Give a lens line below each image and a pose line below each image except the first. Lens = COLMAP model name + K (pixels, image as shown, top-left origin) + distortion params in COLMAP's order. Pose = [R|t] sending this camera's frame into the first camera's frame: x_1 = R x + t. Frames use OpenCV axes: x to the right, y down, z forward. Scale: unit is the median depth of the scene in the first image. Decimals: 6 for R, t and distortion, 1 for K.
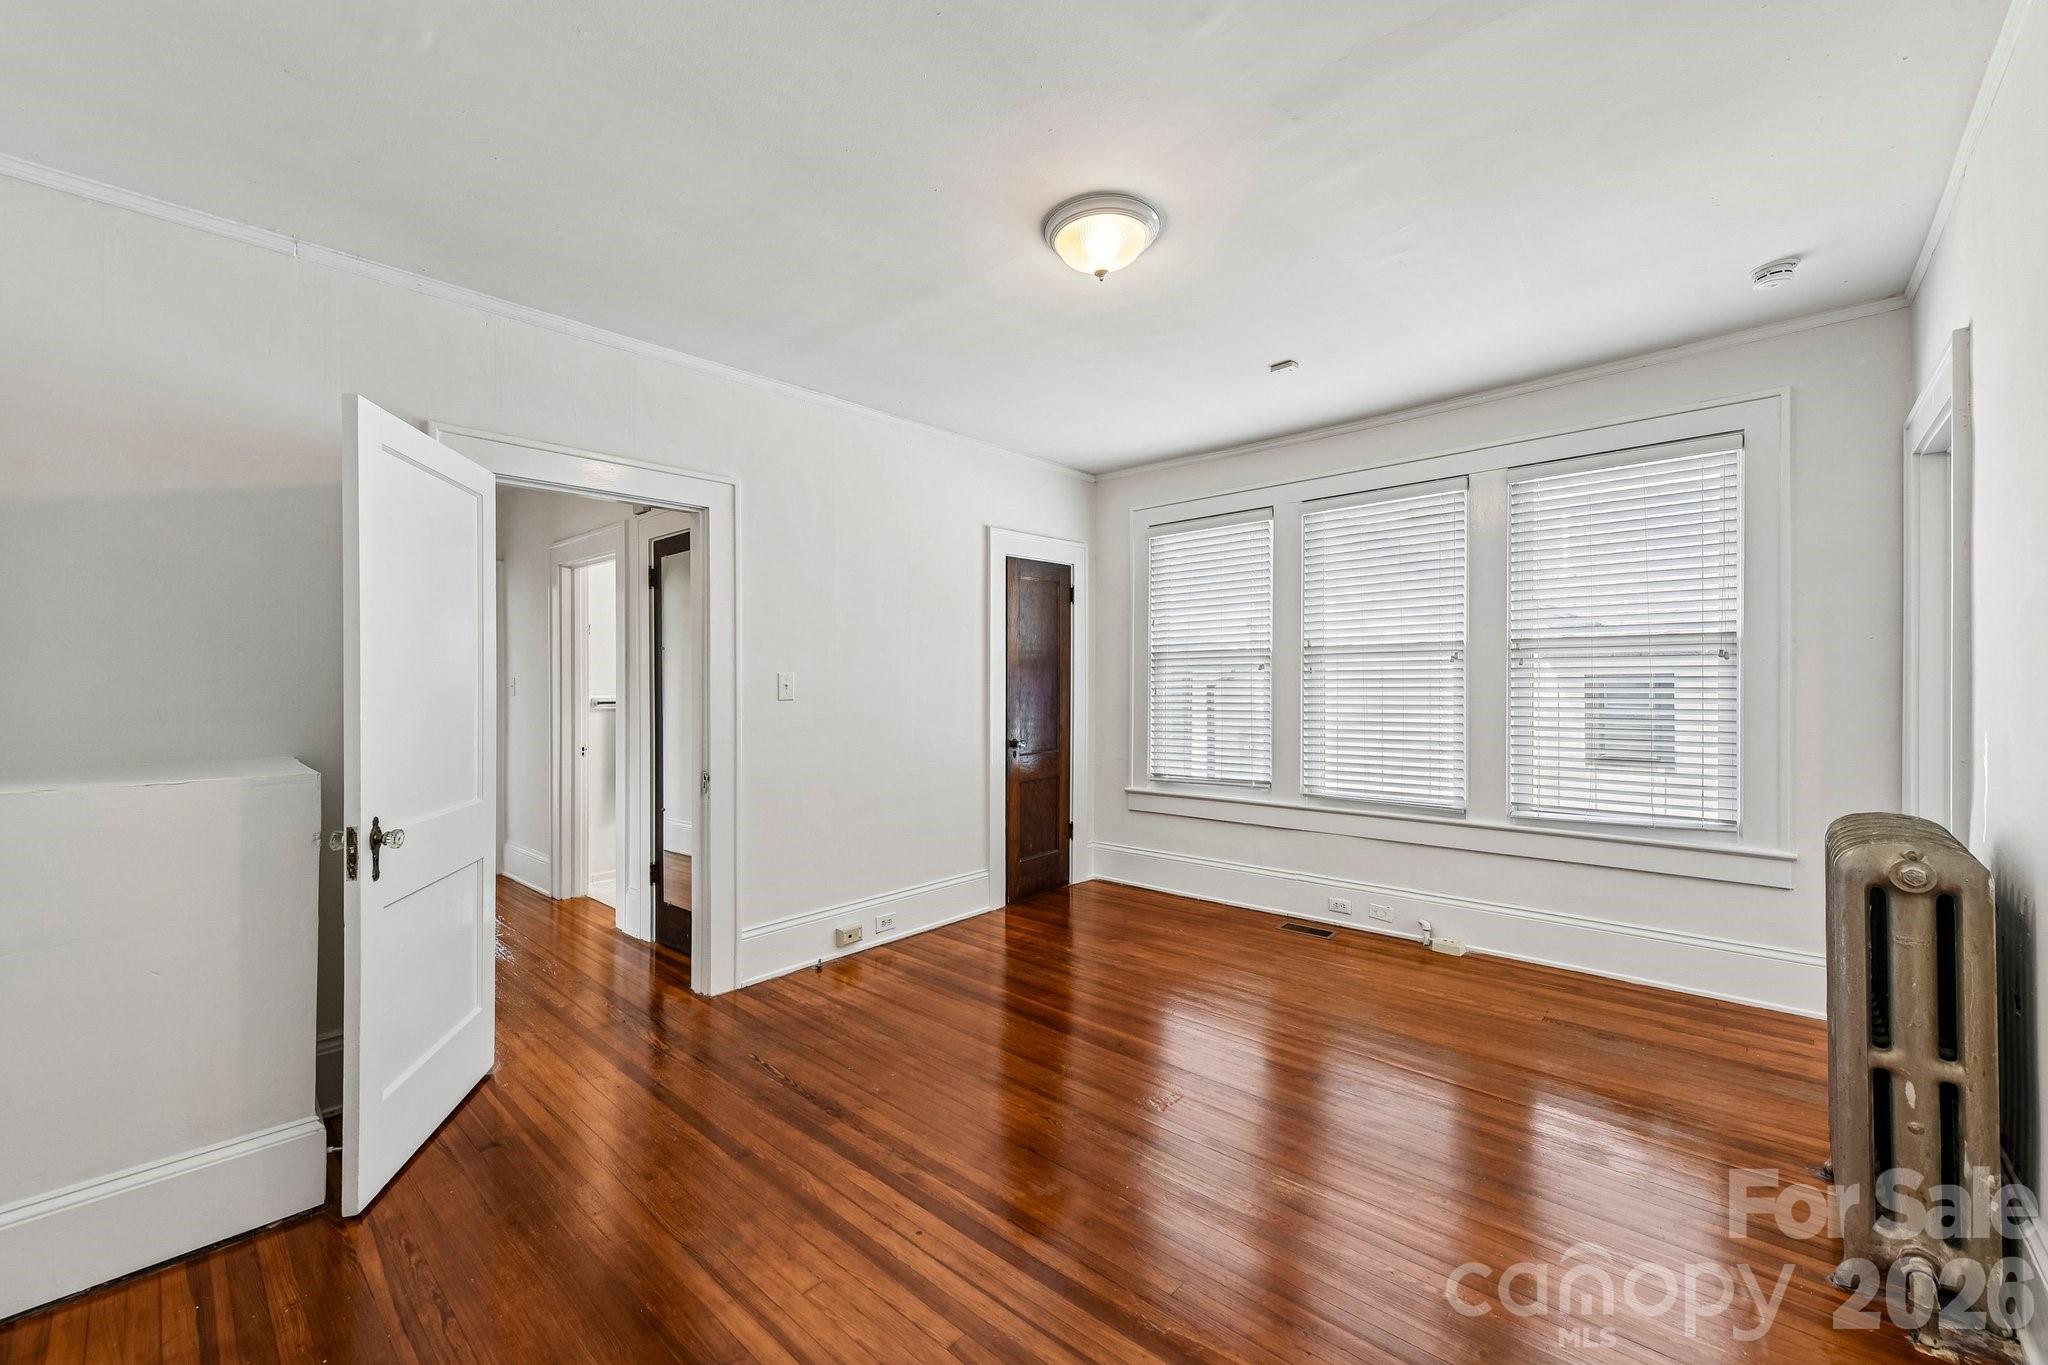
lens RADIAL K [[822.1, 0, 1020.2], [0, 822.1, 686.4], [0, 0, 1]] dist [0.003748, -0.000424]
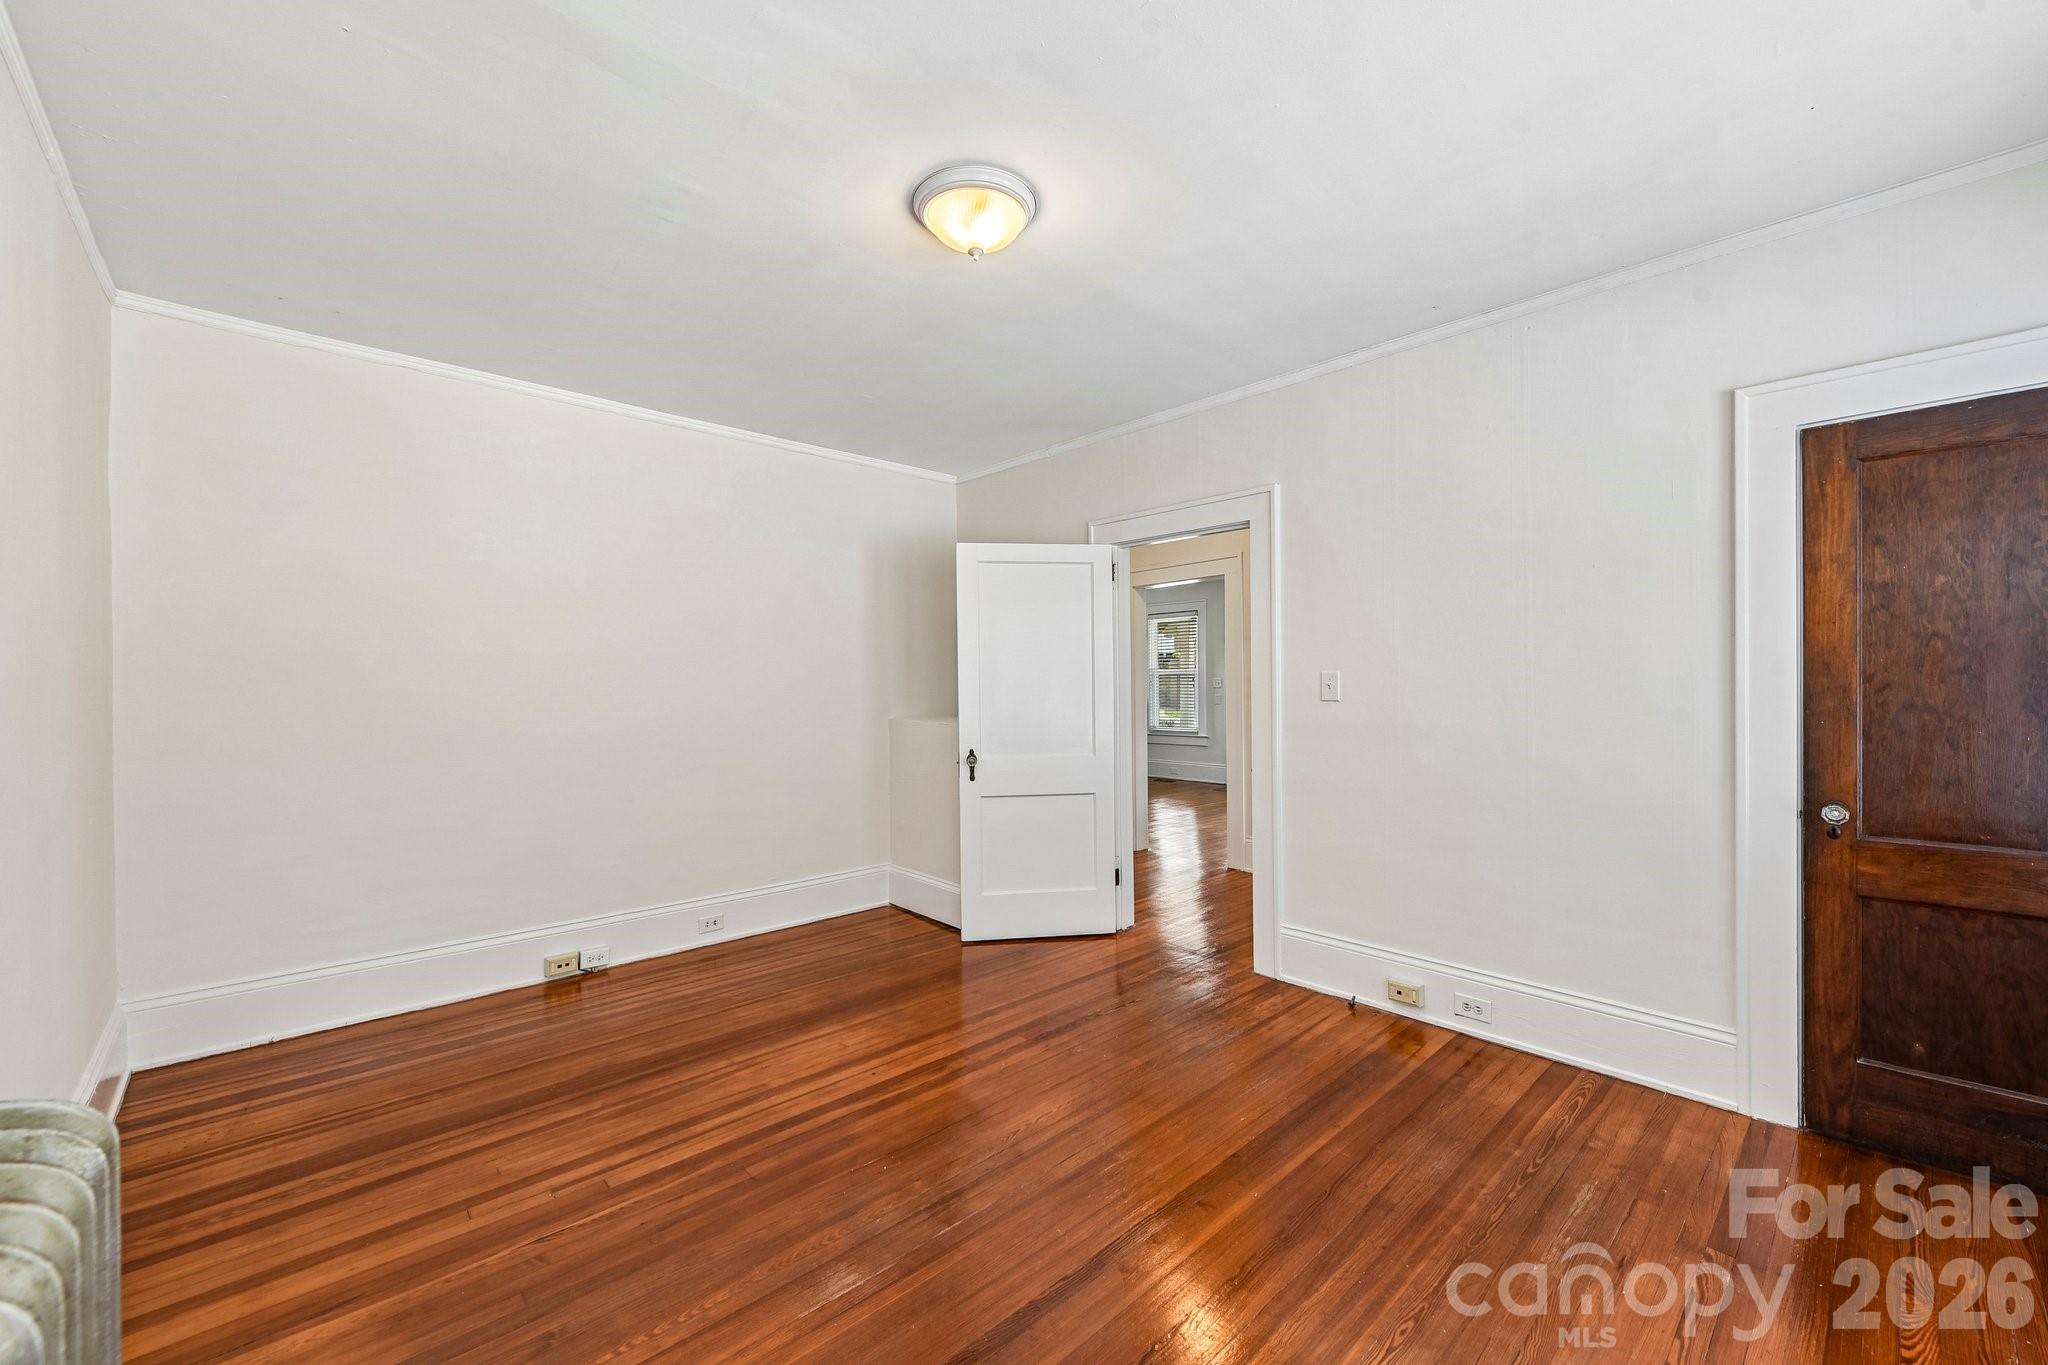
lens RADIAL K [[806.4, 0, 1020.4], [0, 806.4, 689.2], [0, 0, 1]] dist [-0.000613, -0.000152]
pose [[-0.087447, 0.015693, -0.996046, 0.628765], [-0.002521, 0.999869, 0.015975, -0.010133], [0.996166, 0.003908, -0.087396, 0.703572]]
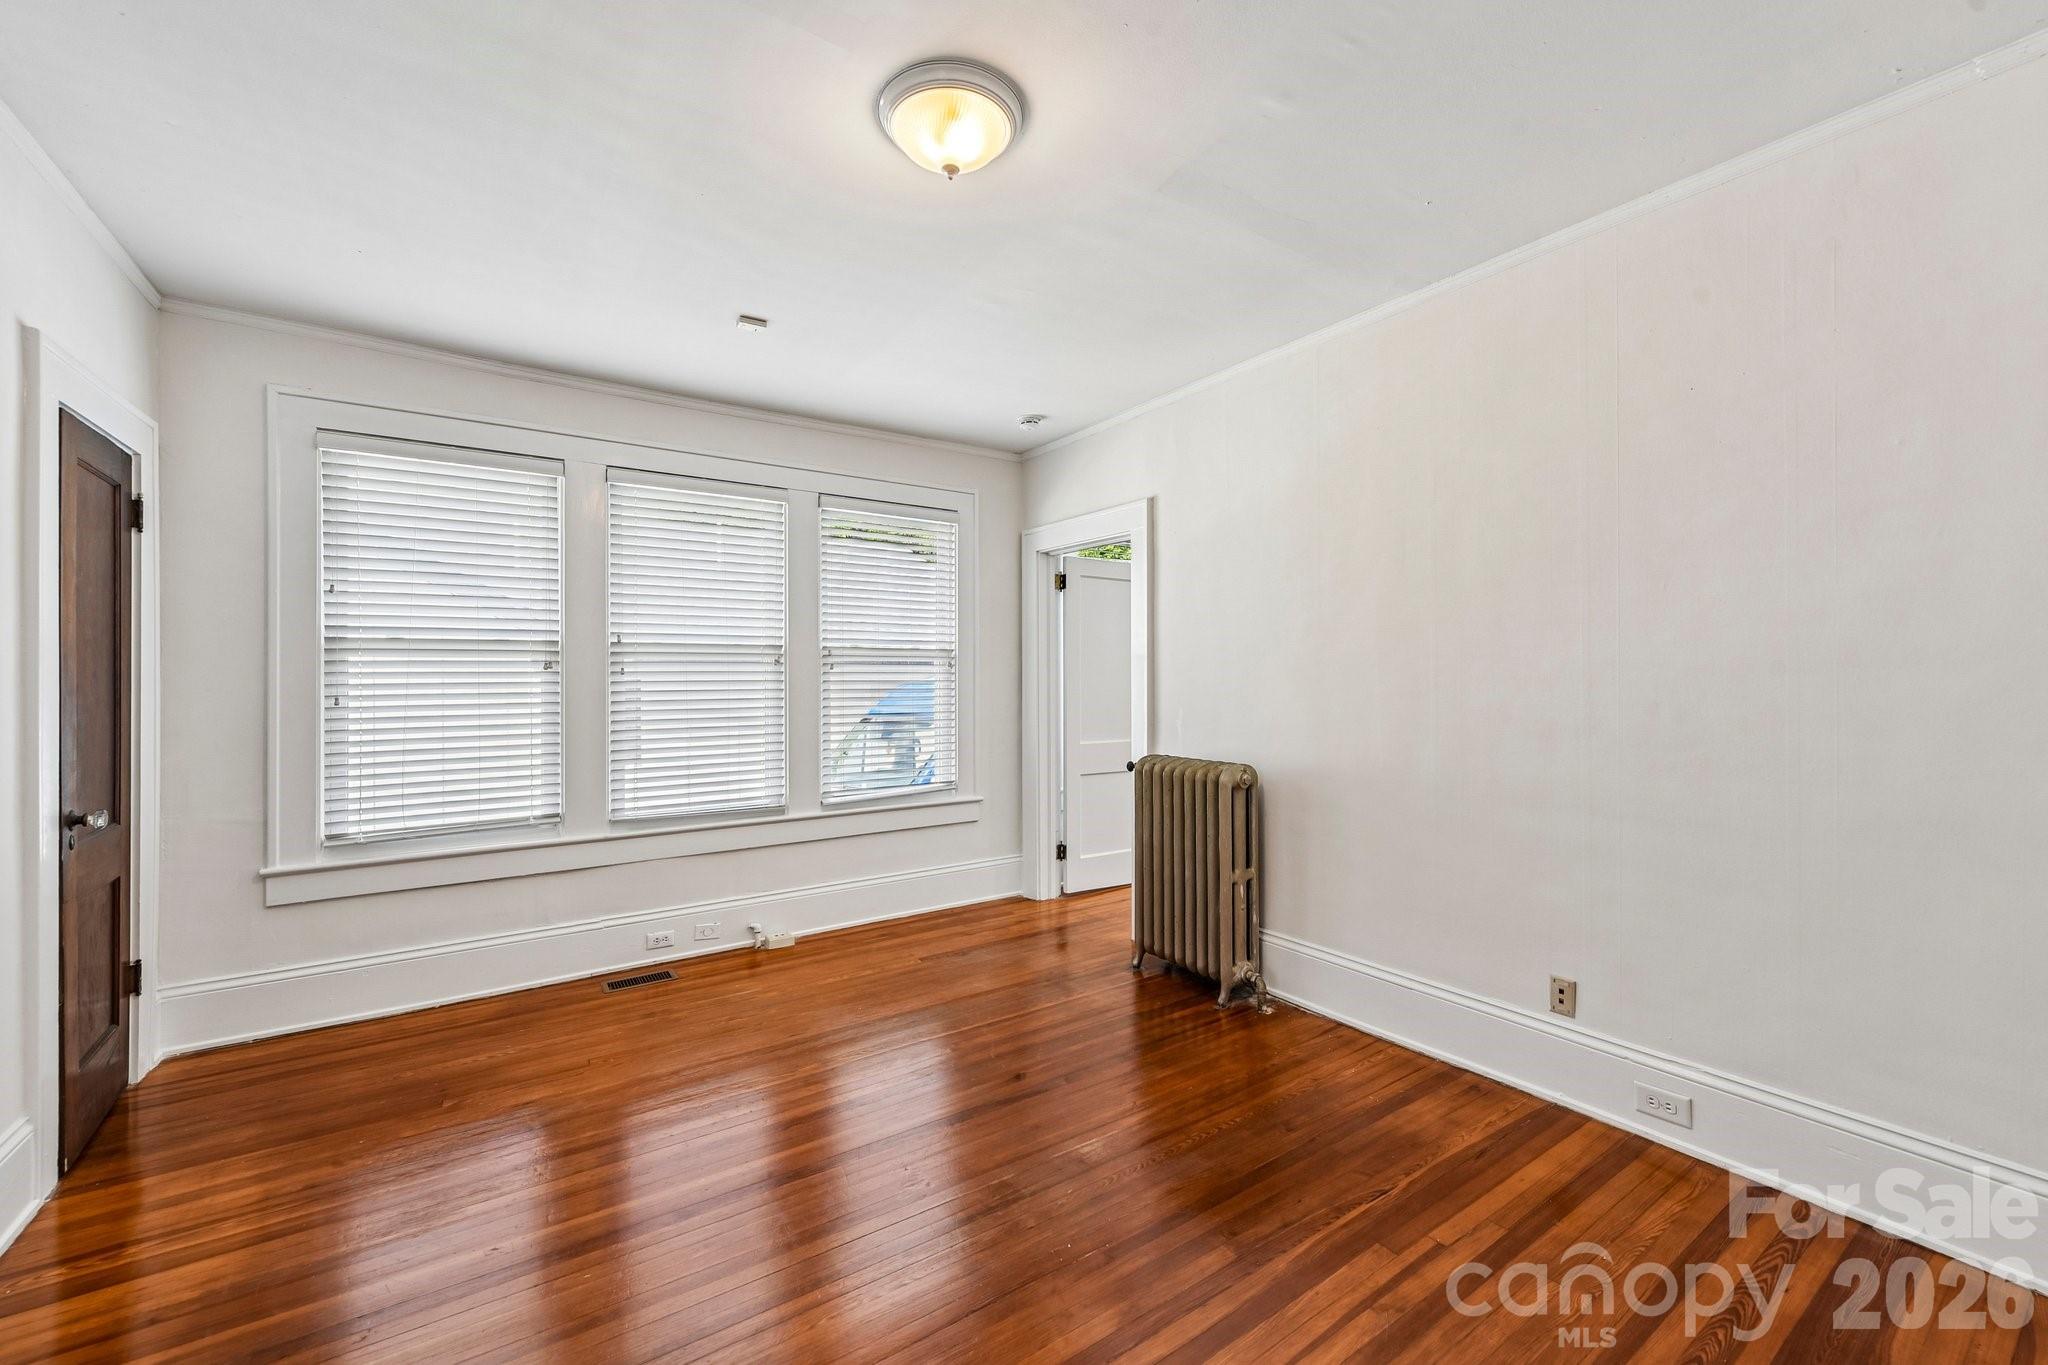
lens RADIAL K [[822.1, 0, 1020.2], [0, 822.1, 686.4], [0, 0, 1]] dist [0.003748, -0.000424]
pose [[0.222991, -0.000559, 0.974820, -0.419872], [0.010774, 0.999940, -0.001891, 0.002596], [-0.974761, 0.010924, 0.222984, 0.473961]]
